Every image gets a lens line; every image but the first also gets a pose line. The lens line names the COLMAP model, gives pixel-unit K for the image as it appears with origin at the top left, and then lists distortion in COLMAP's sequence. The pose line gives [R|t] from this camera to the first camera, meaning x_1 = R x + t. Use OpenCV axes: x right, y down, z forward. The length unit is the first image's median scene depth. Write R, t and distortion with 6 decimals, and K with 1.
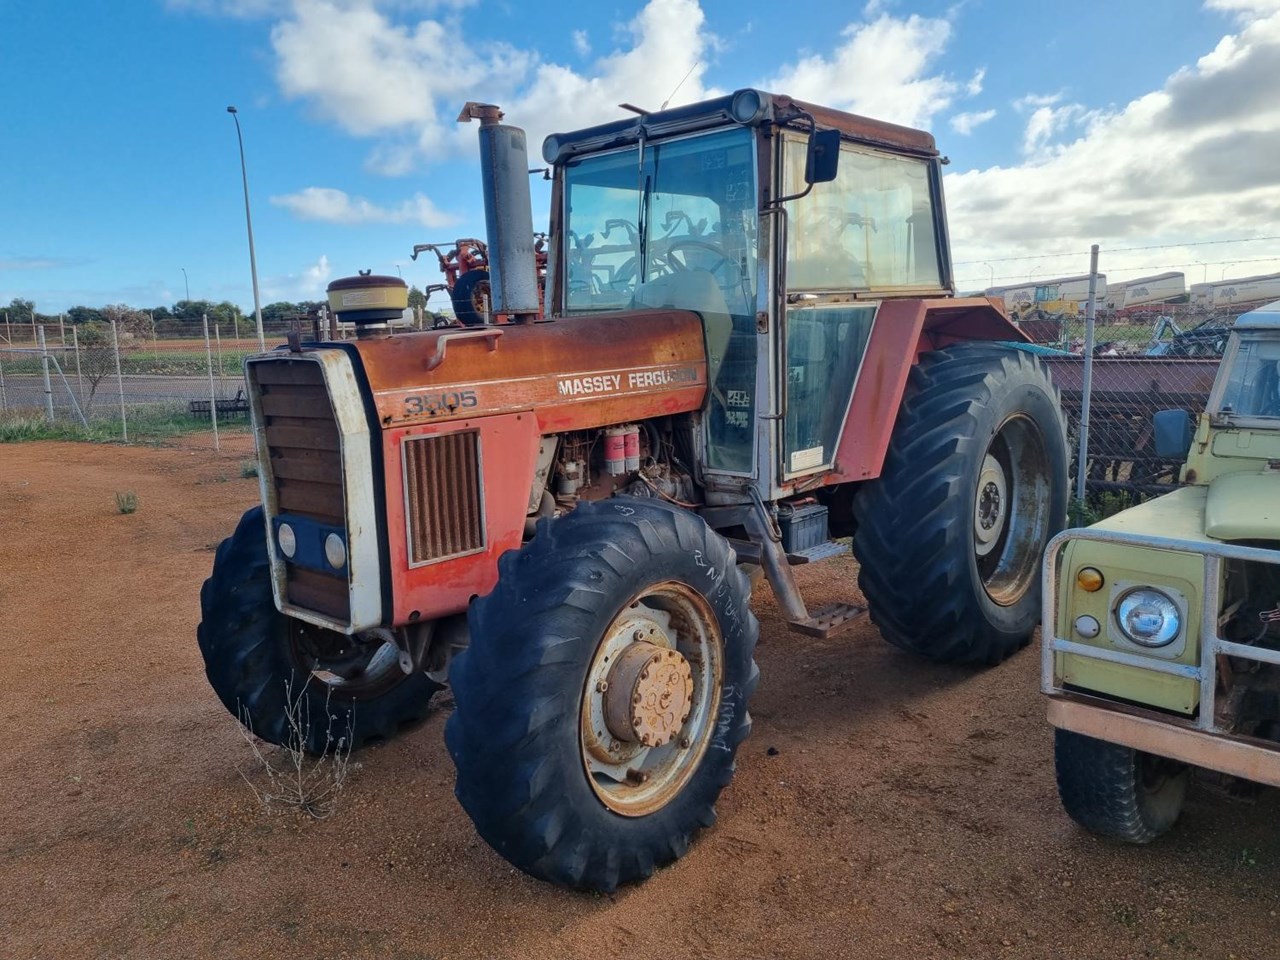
lens RADIAL K [[933.6, 0, 640.0], [0, 933.6, 480.0], [0, 0, 1]] dist [0.022649, -0.002038]
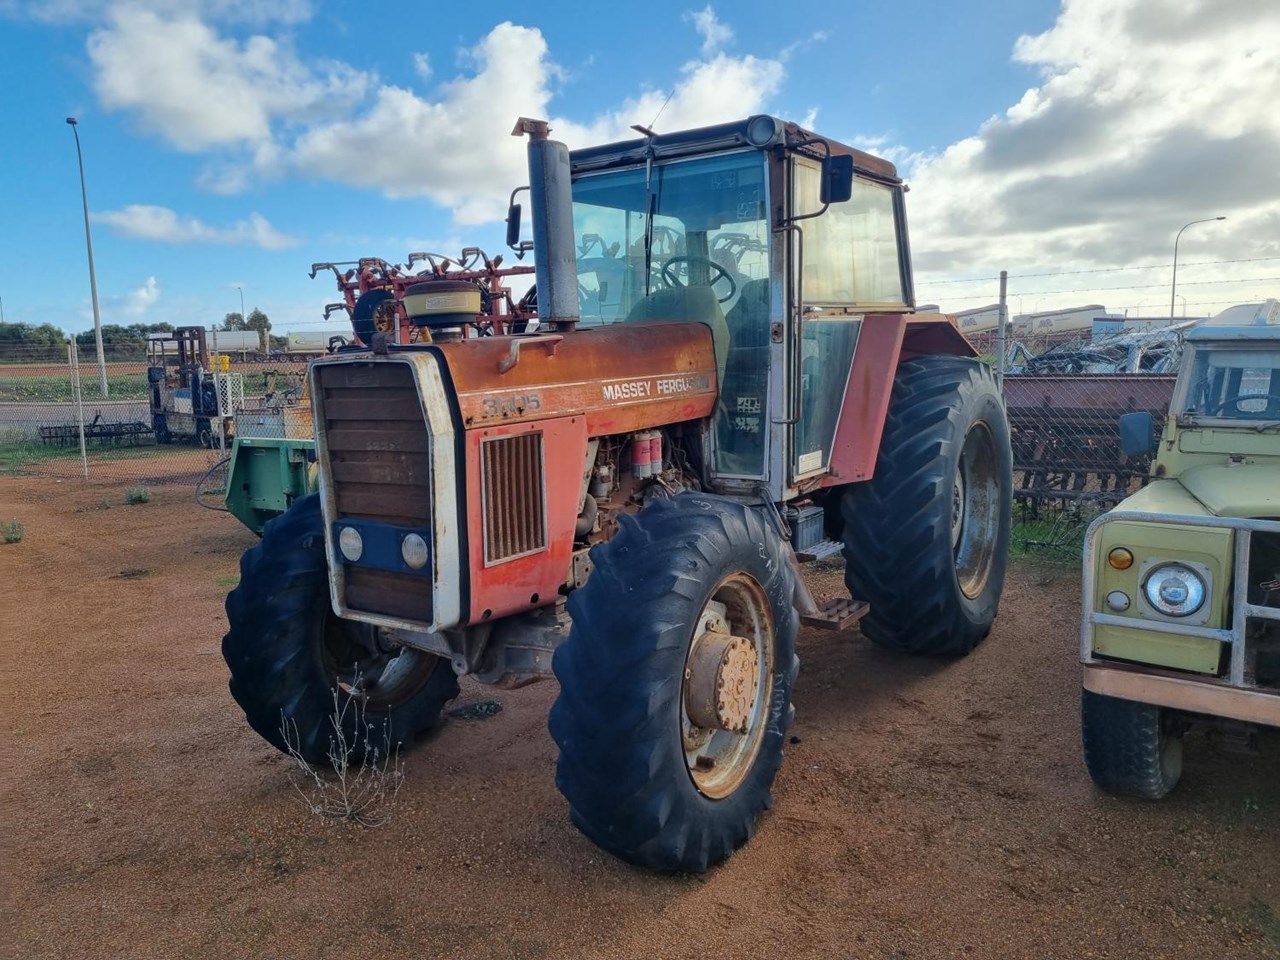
lens RADIAL K [[935.8, 0, 622.9], [0, 935.8, 473.5], [0, 0, 1]] dist [0.023632, -0.001474]
pose [[0.991345, -0.013557, 0.130579, -0.195805], [0.017954, 0.999309, -0.032555, 0.024321], [-0.130048, 0.034618, 0.990903, -0.027539]]
